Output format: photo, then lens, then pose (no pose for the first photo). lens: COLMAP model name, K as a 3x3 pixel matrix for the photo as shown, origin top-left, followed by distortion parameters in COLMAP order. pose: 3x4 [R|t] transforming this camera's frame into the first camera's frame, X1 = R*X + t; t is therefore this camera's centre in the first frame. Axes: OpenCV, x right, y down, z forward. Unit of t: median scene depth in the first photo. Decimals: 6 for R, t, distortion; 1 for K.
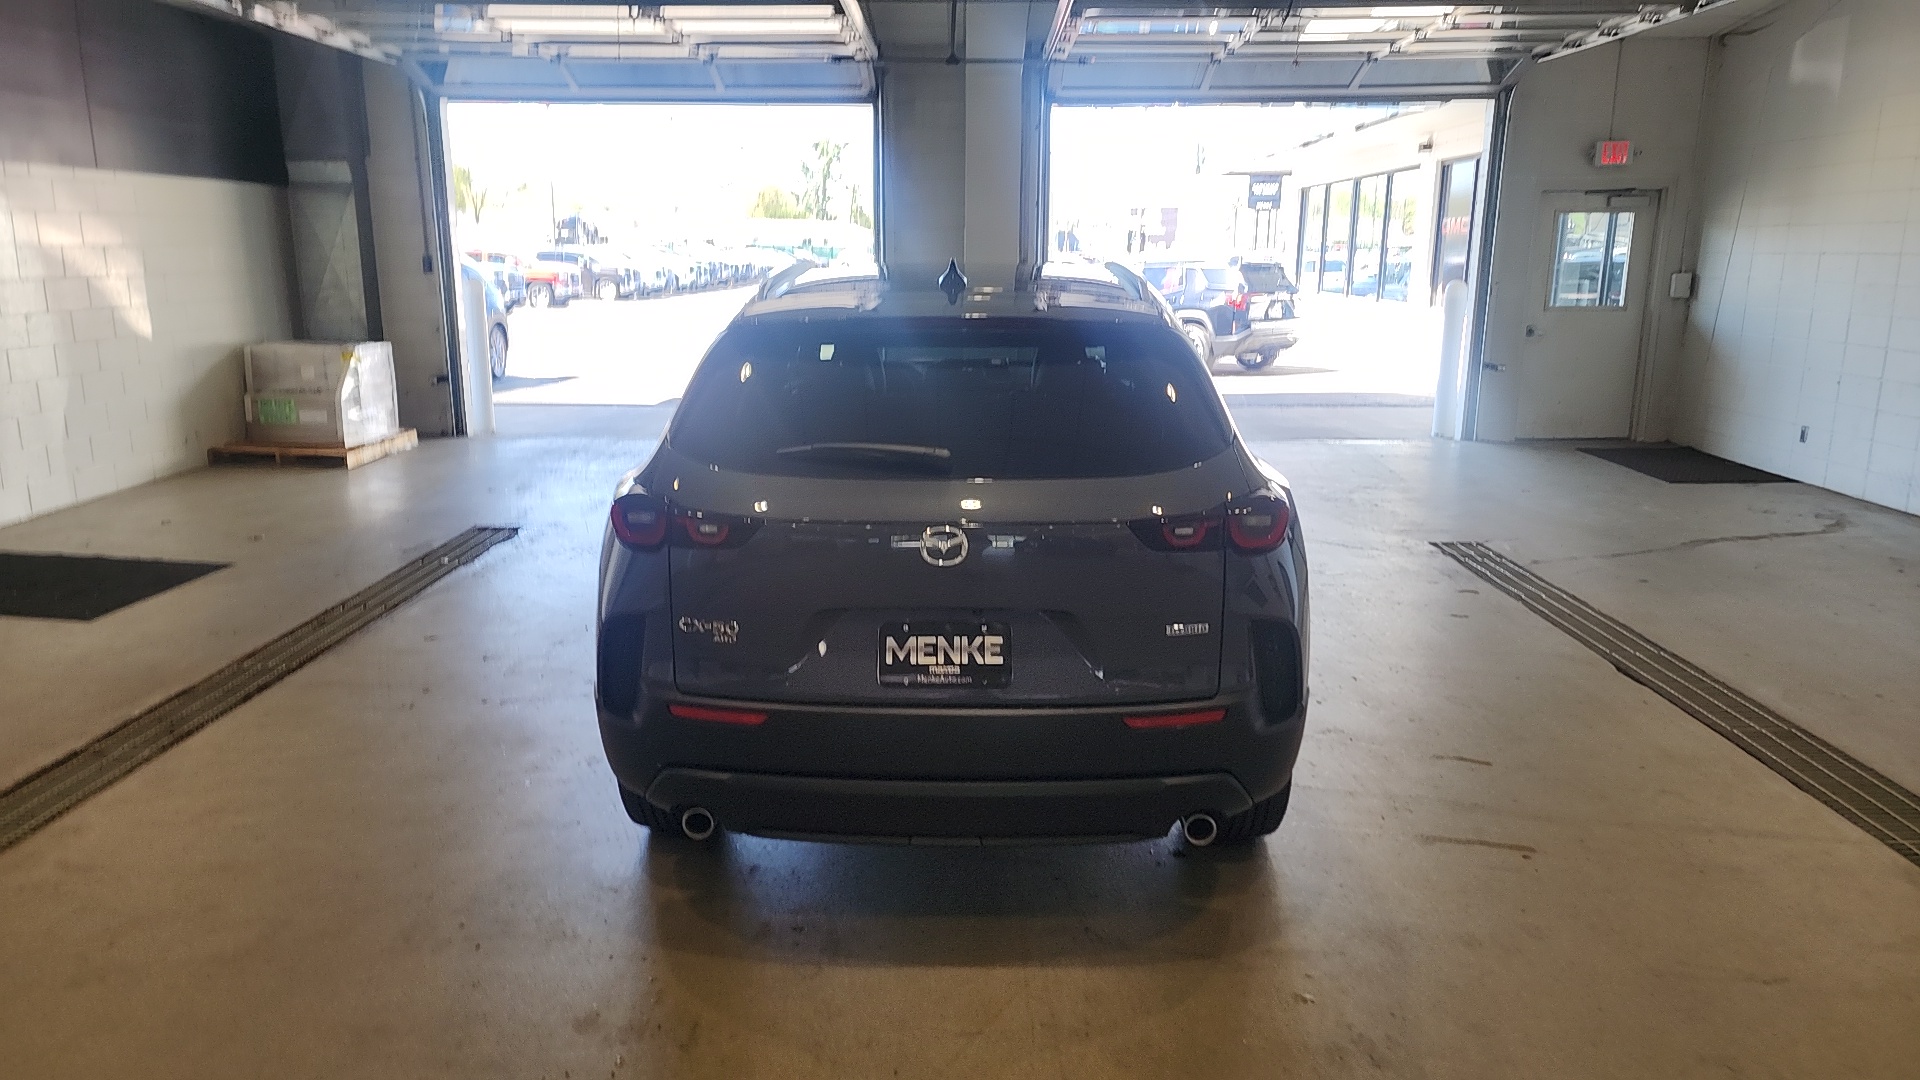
lens RADIAL K [[1289.8, 0, 964.5], [0, 1289.8, 549.7], [0, 0, 1]] dist [0.097525, -0.087218]
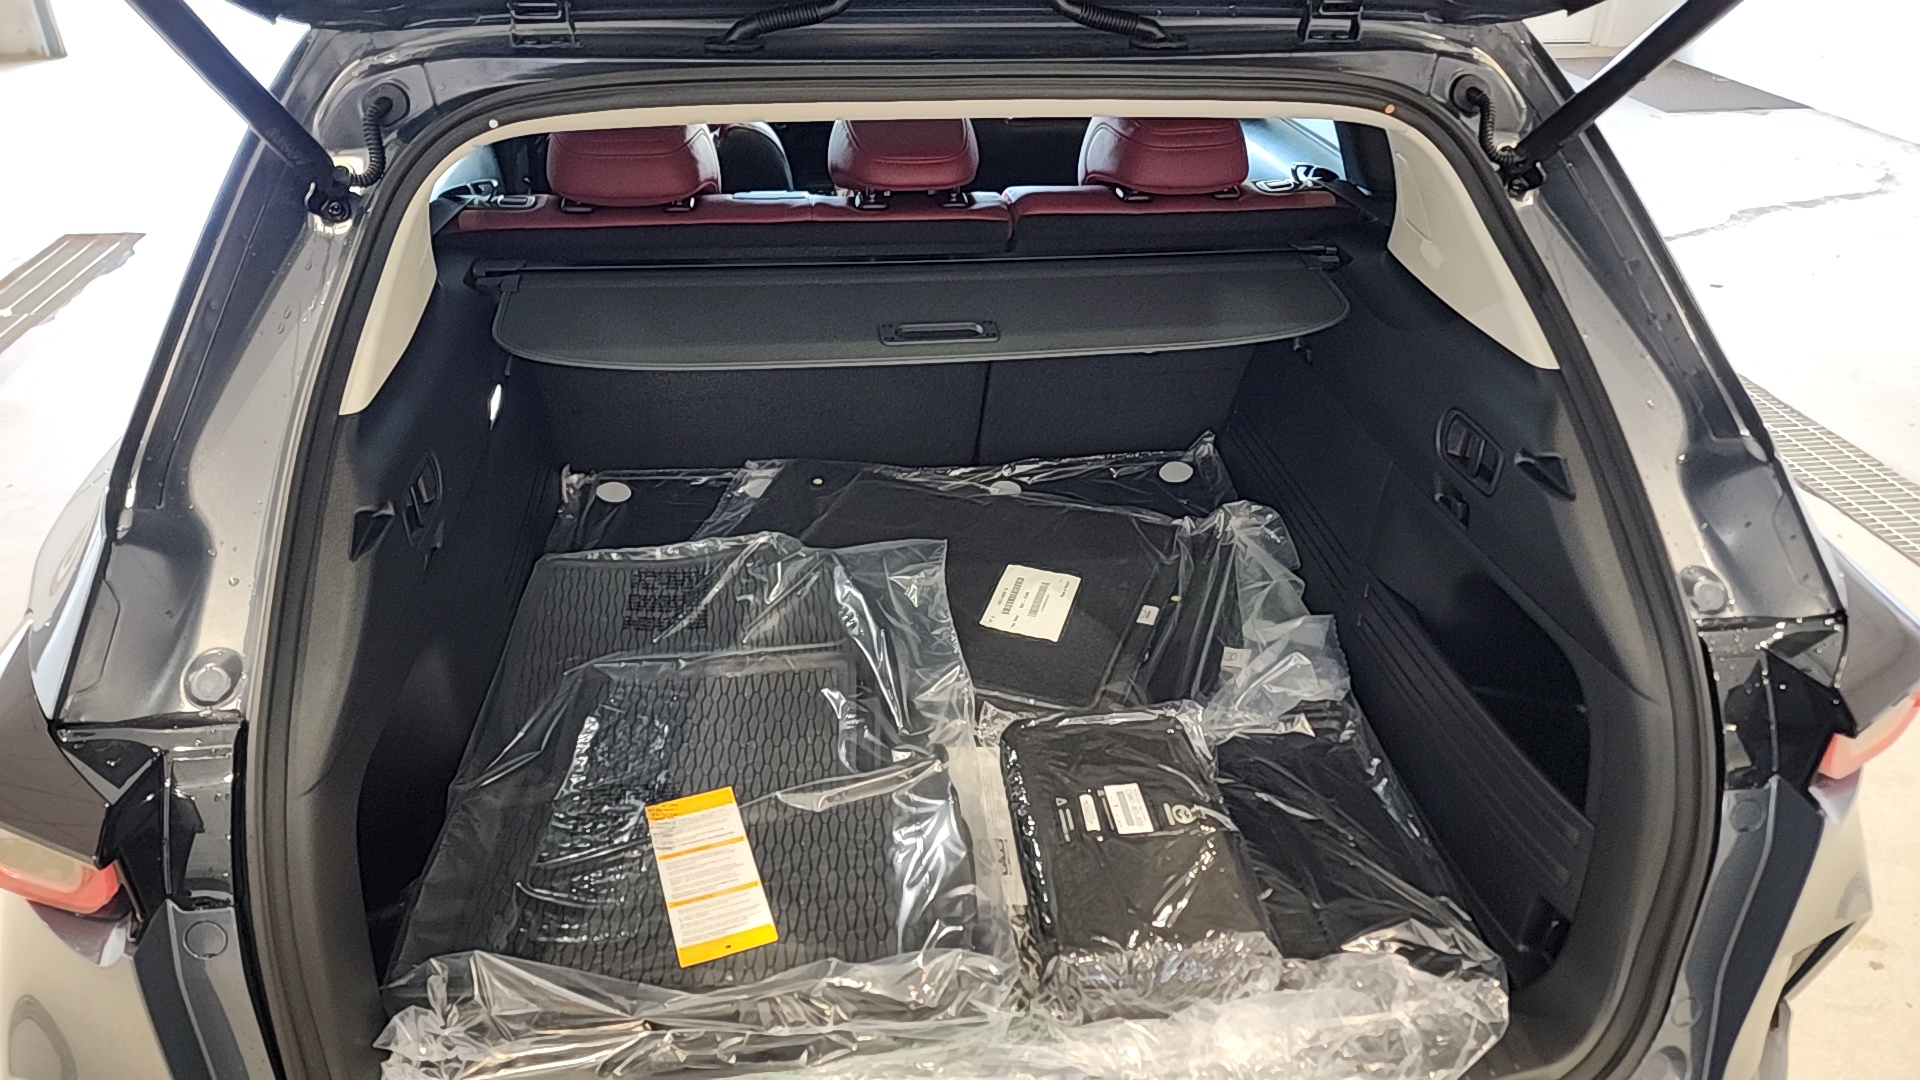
lens RADIAL K [[1300.4, 0, 931.9], [0, 1300.4, 538.9], [0, 0, 1]] dist [0.065817, -0.046019]
pose [[0.991778, -0.051314, 0.117228, -0.025154], [0.013333, 0.952531, 0.304150, -0.061039], [-0.127271, -0.300087, 0.945384, 0.234331]]
